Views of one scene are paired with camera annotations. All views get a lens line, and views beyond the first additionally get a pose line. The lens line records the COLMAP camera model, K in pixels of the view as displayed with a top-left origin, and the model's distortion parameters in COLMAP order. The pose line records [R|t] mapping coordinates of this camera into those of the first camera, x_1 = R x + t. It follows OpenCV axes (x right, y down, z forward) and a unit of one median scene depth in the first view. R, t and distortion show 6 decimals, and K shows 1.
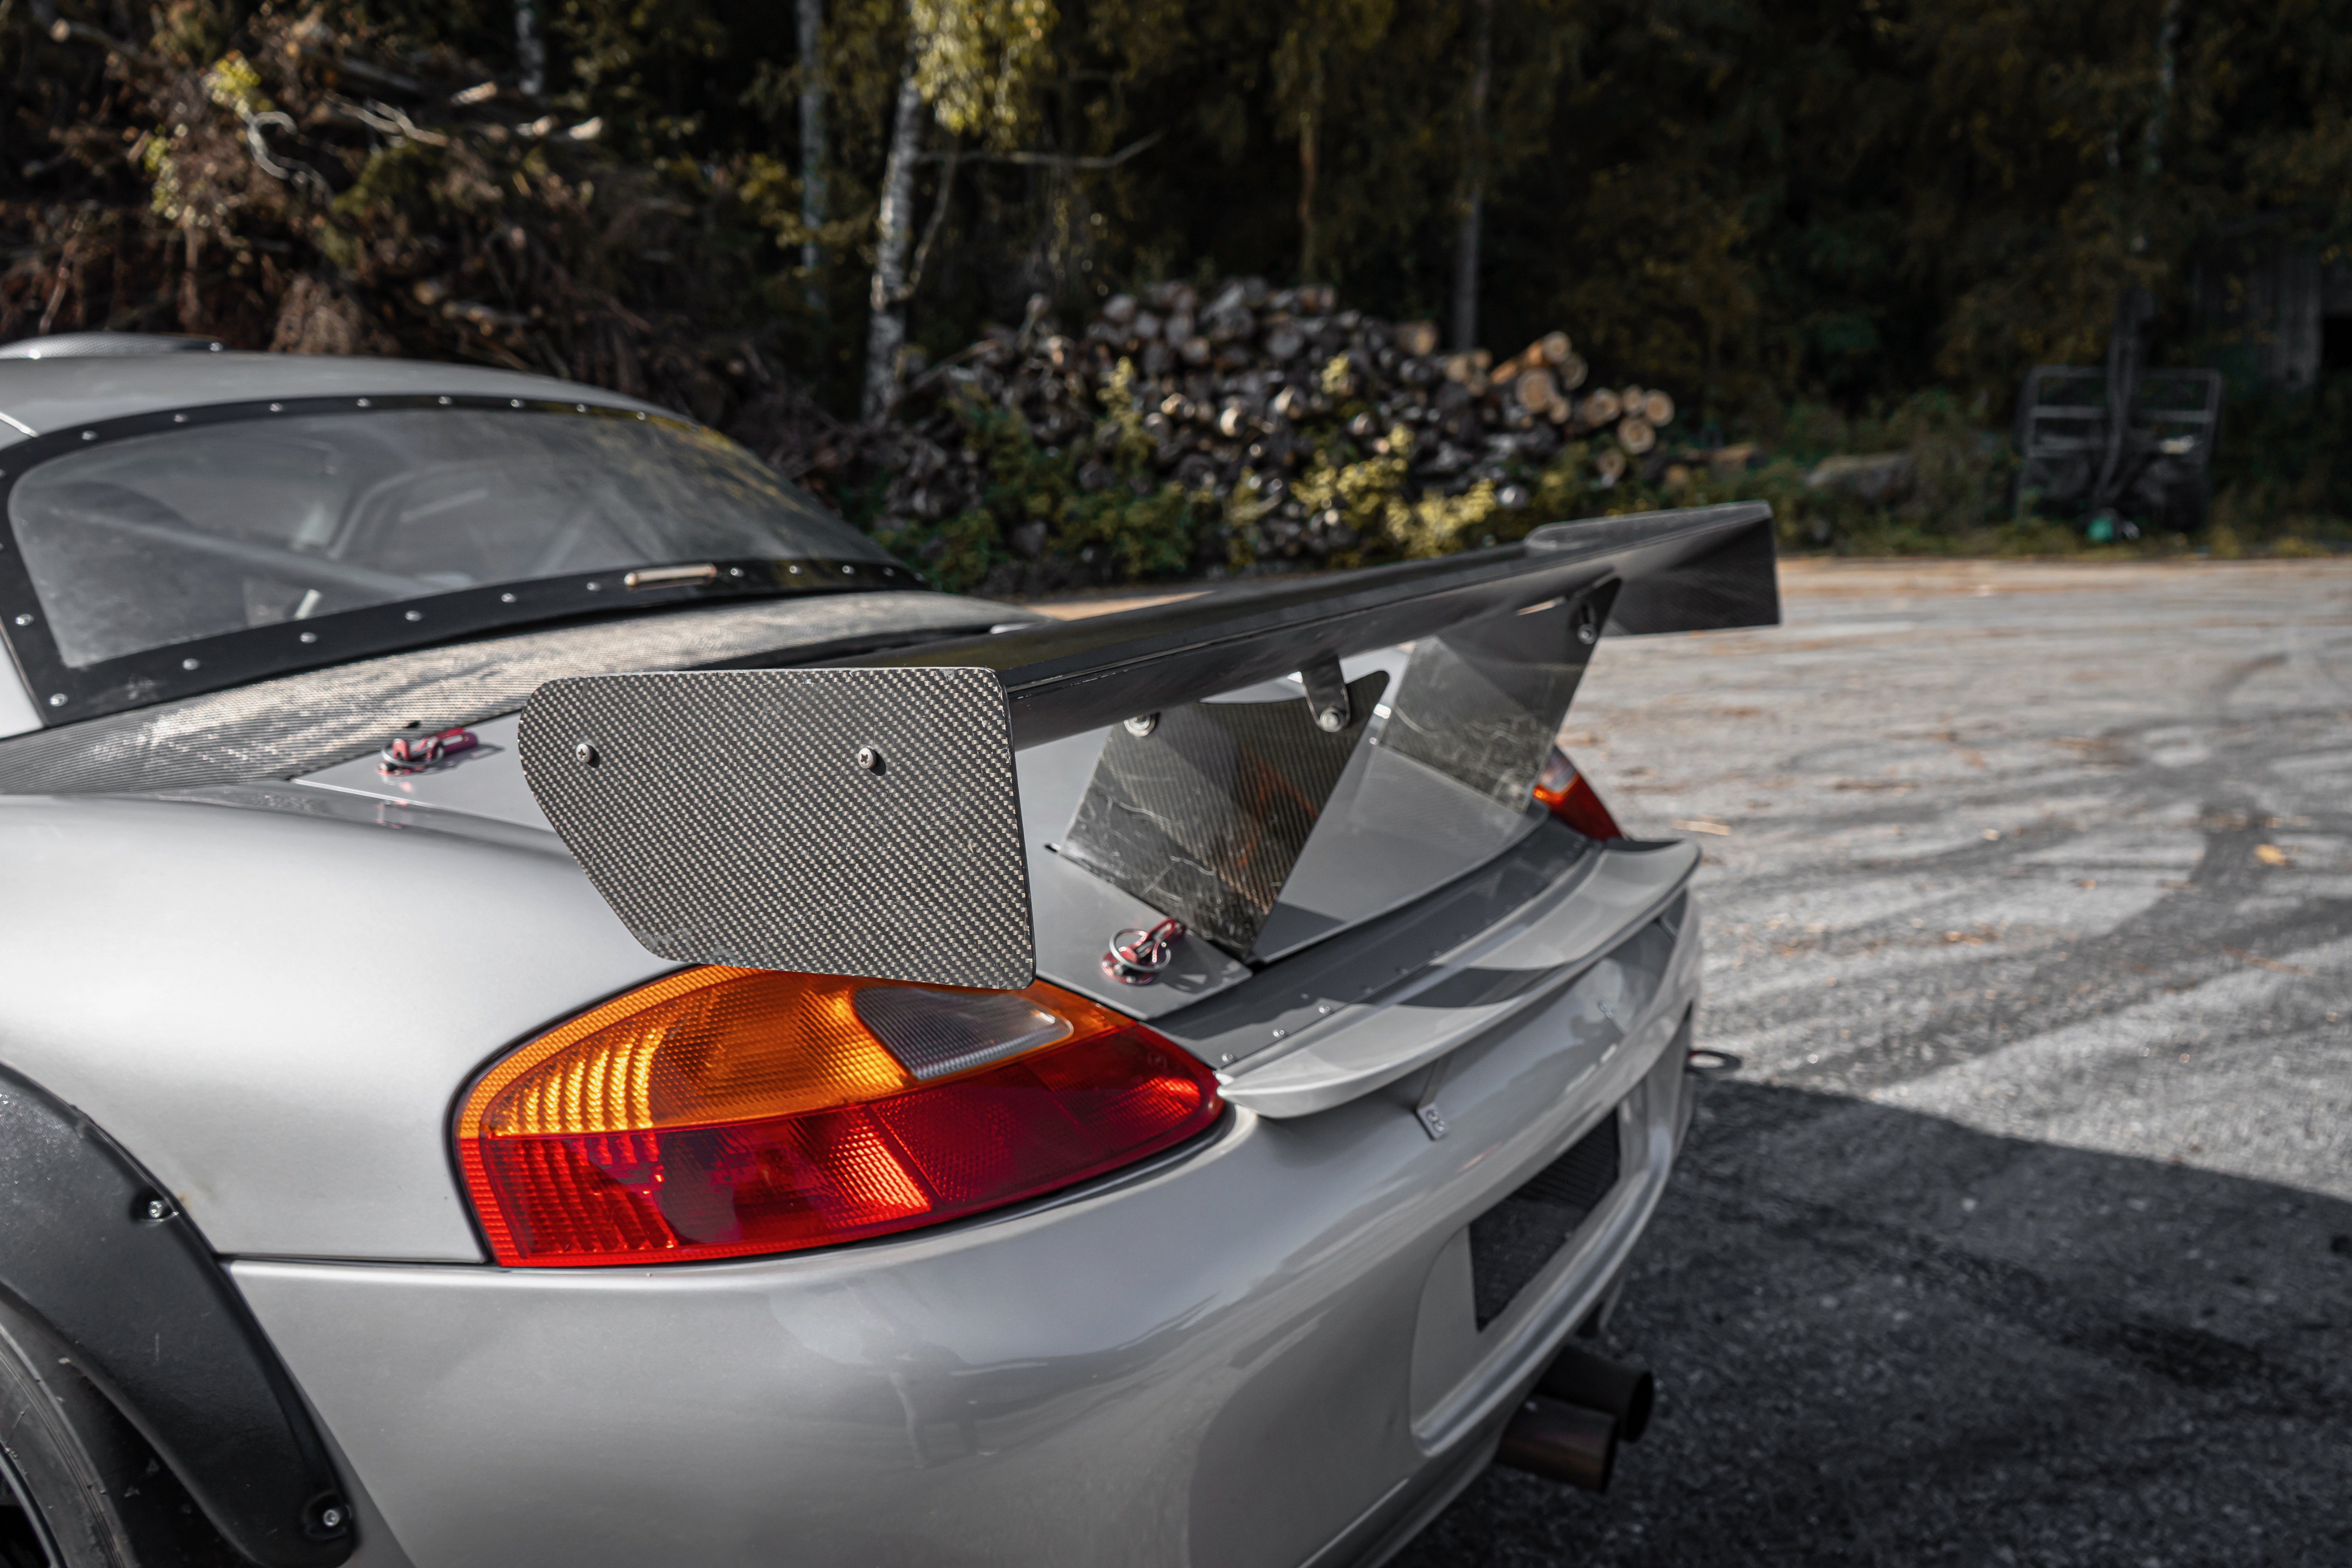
lens RADIAL K [[1896.9, 0, 1180.6], [0, 1896.9, 782.5], [0, 0, 1]] dist [-0.004906, -0.001385]
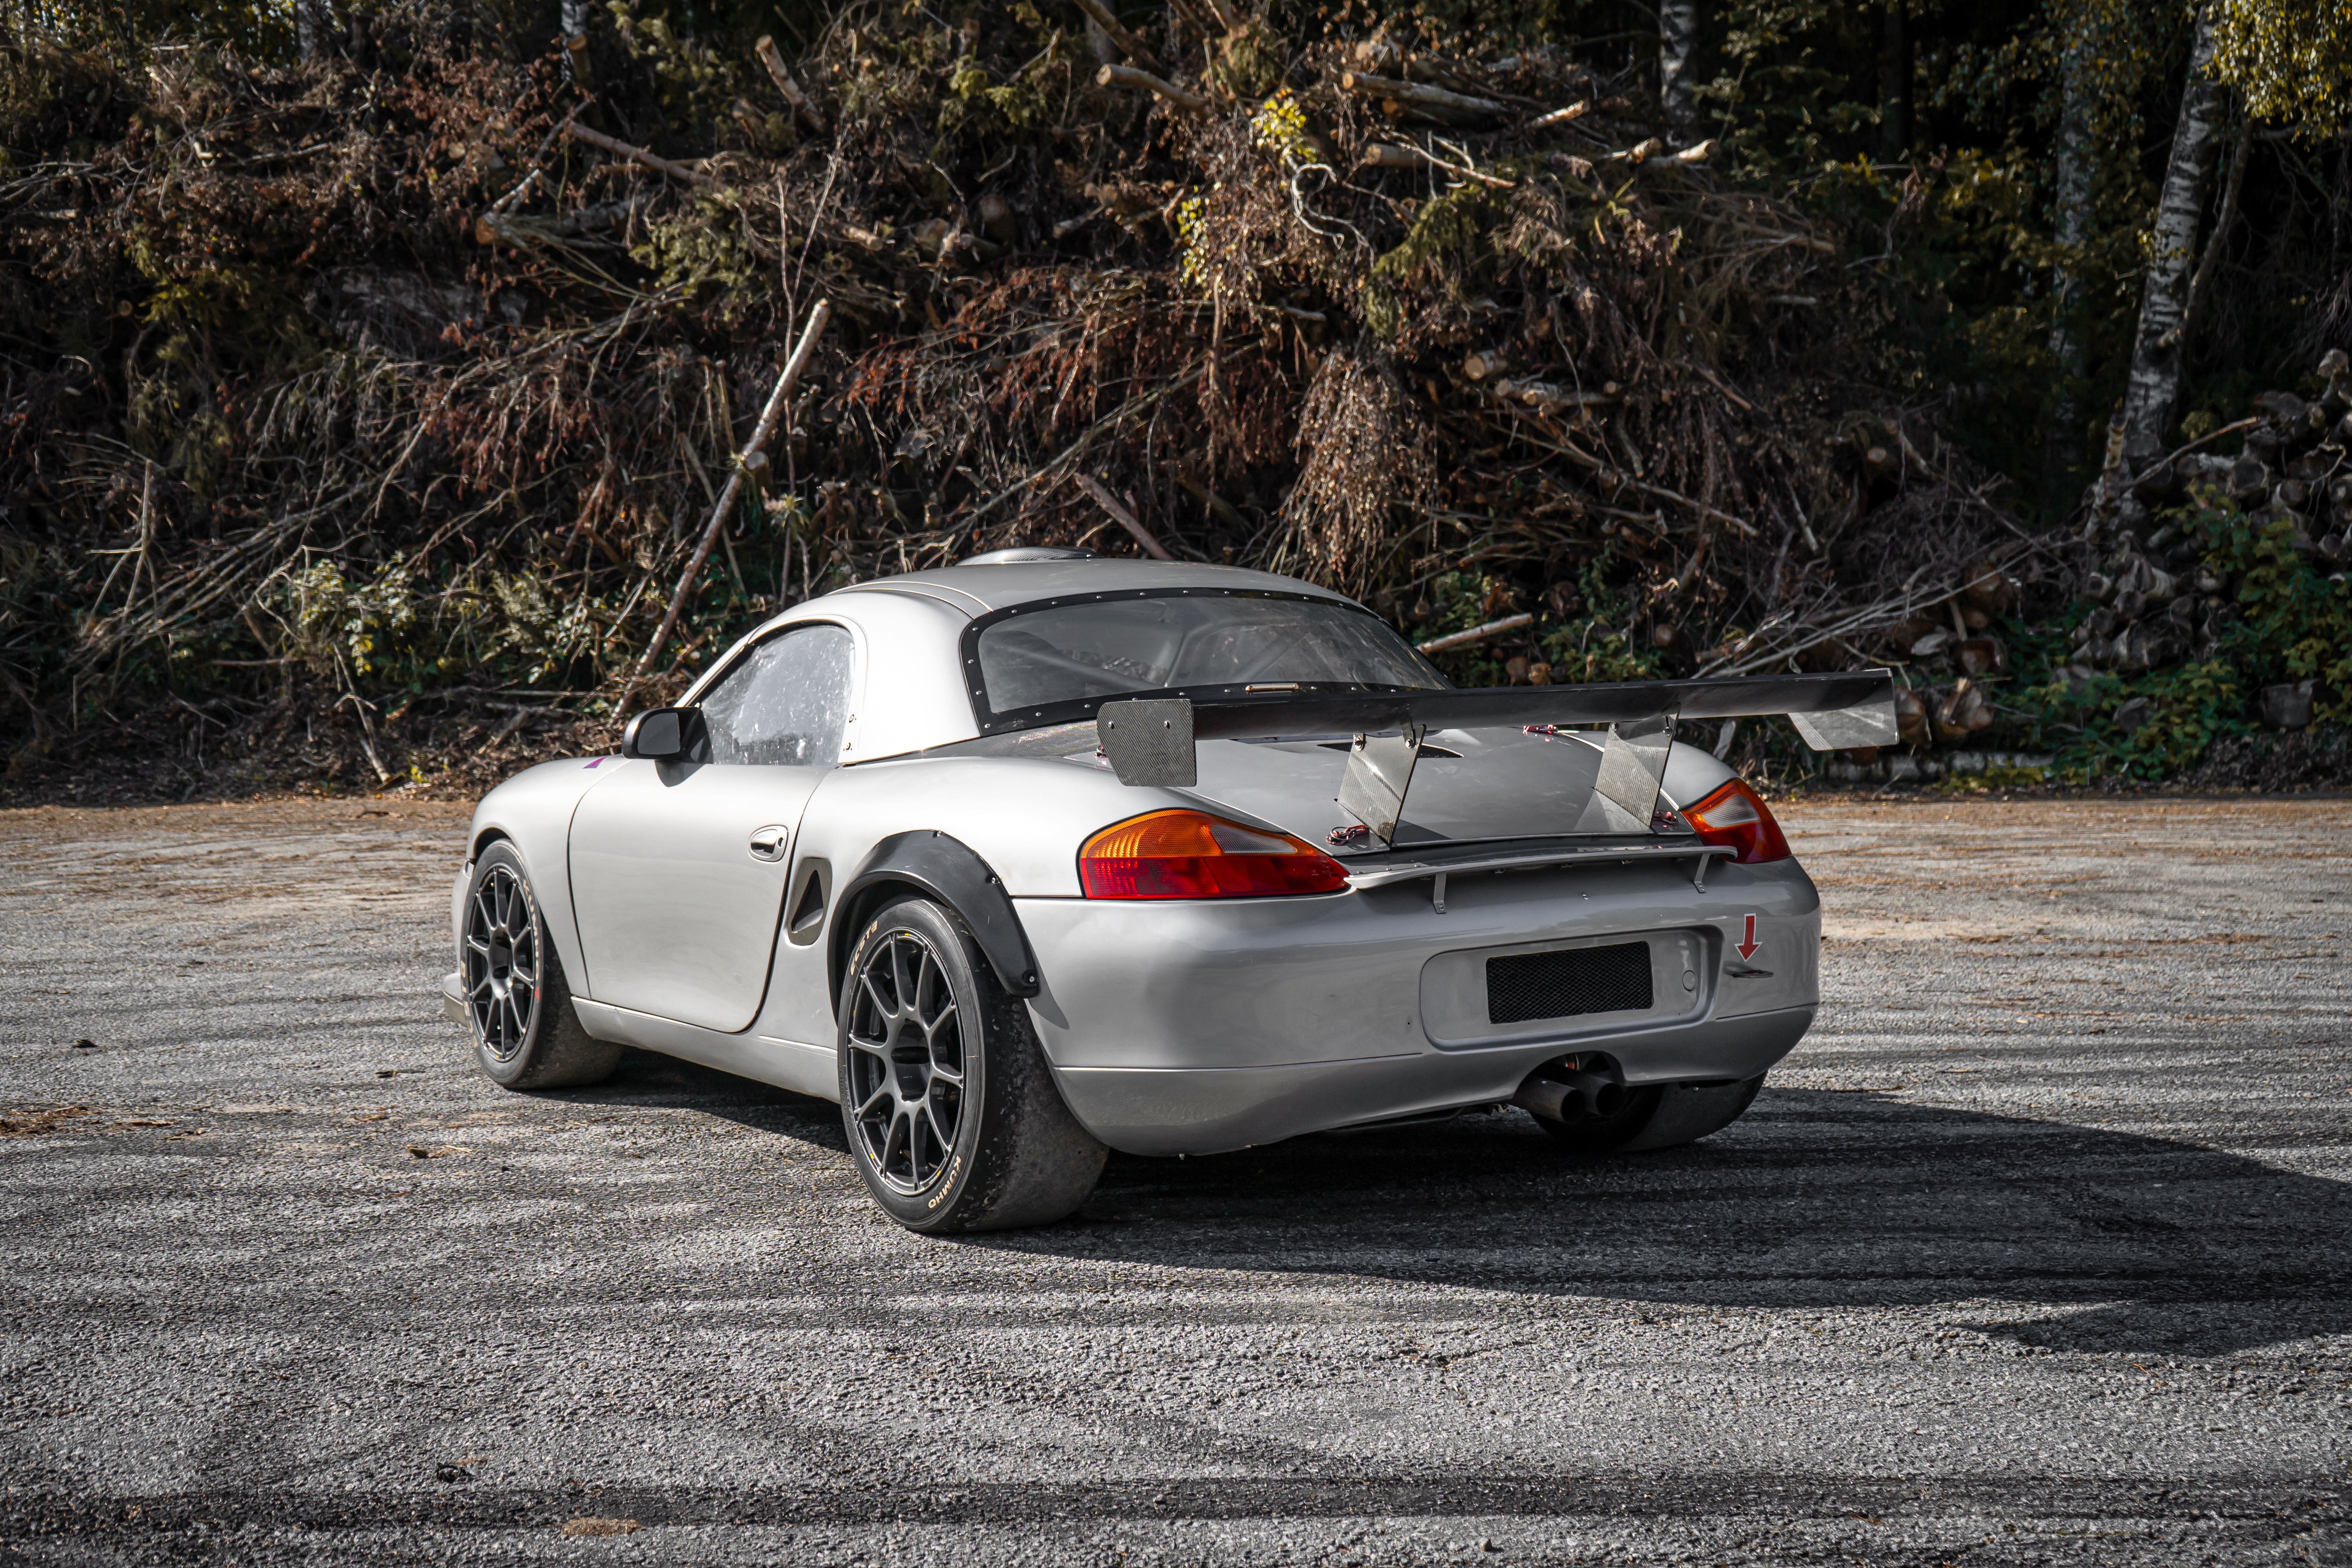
lens RADIAL K [[3250.4, 0, 1175.9], [0, 3250.4, 784.3], [0, 0, 1]] dist [-0.034893, 0.000000]
pose [[0.878294, 0.047978, -0.475707, 0.147882], [-0.095234, 0.992571, -0.075722, 0.029983], [0.468540, 0.111810, 0.876338, -0.232892]]
